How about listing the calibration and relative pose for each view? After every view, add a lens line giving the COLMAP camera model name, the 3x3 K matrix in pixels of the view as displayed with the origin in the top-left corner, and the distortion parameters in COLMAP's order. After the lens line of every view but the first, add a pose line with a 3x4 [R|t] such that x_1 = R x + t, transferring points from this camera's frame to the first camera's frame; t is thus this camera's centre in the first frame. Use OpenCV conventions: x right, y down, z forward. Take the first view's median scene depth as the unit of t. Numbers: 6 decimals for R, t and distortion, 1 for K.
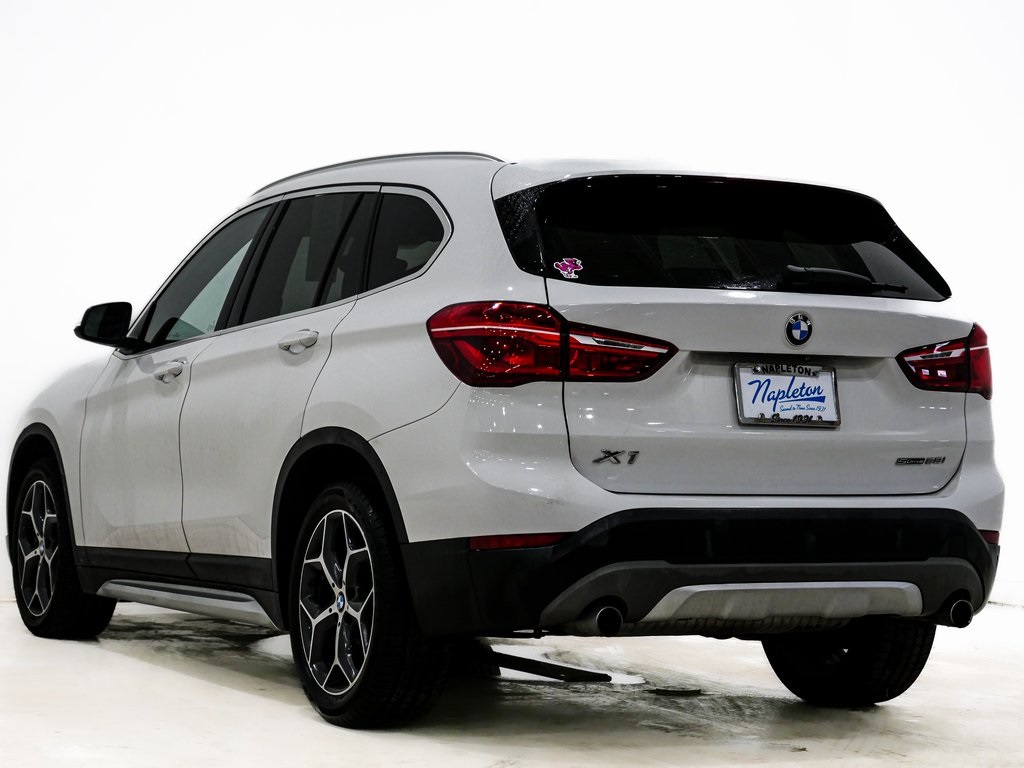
lens RADIAL K [[2667.1, 0, 512.0], [0, 2667.1, 384.0], [0, 0, 1]] dist [-0.022650, -0.473906]
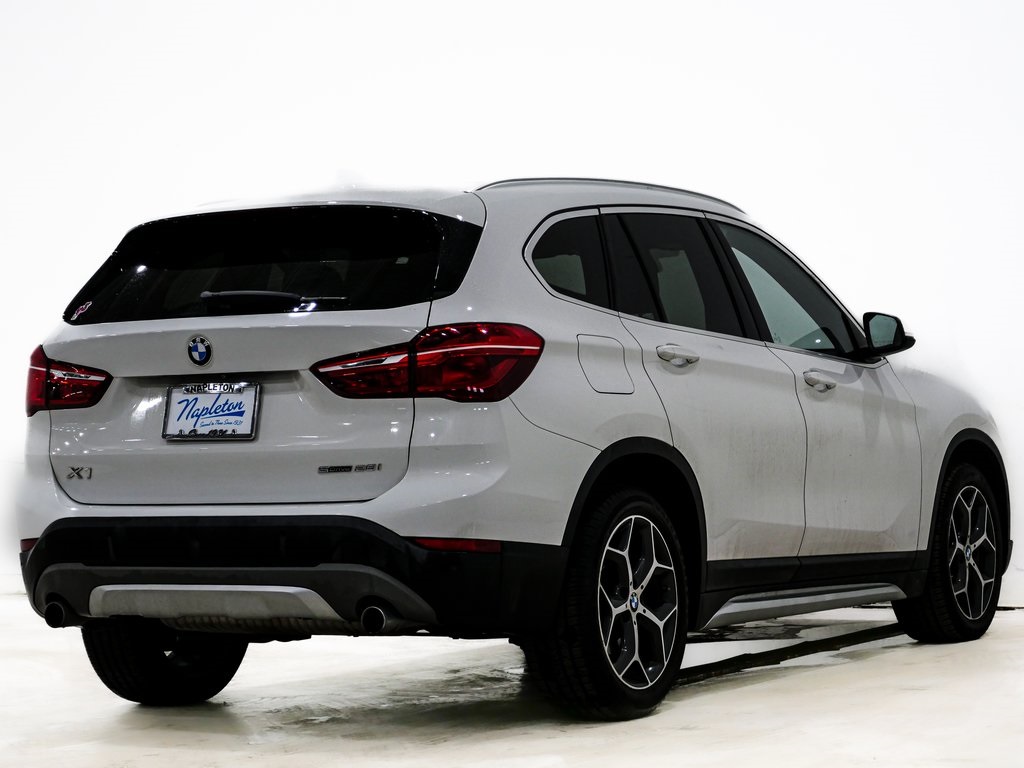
lens RADIAL K [[2729.1, 0, 512.0], [0, 2729.1, 384.0], [0, 0, 1]] dist [0.031080, 0.484613]
pose [[0.525594, -0.045165, -0.849536, 1.112731], [0.047269, 0.998598, -0.023846, 0.025261], [0.849421, -0.027624, 0.526992, 0.521629]]
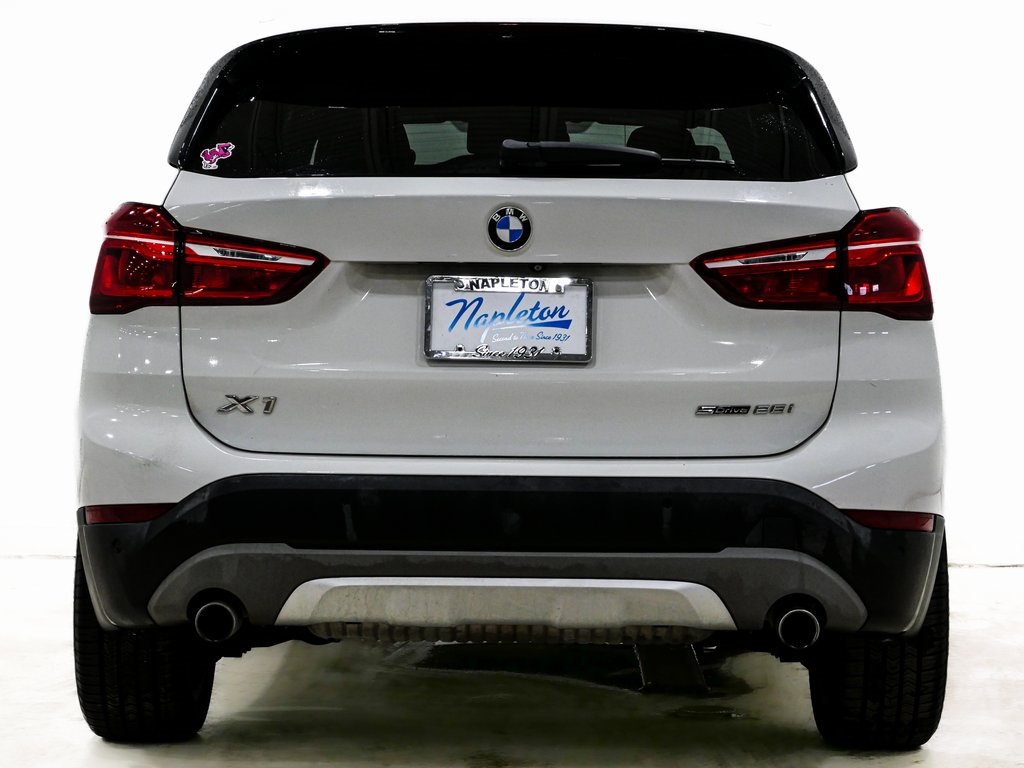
lens RADIAL K [[2729.1, 0, 512.0], [0, 2729.1, 384.0], [0, 0, 1]] dist [0.031080, 0.484613]
pose [[0.872286, -0.001359, -0.488994, 0.468827], [0.014605, 0.999622, 0.023275, 0.004521], [0.488778, -0.027445, 0.871977, 0.352966]]
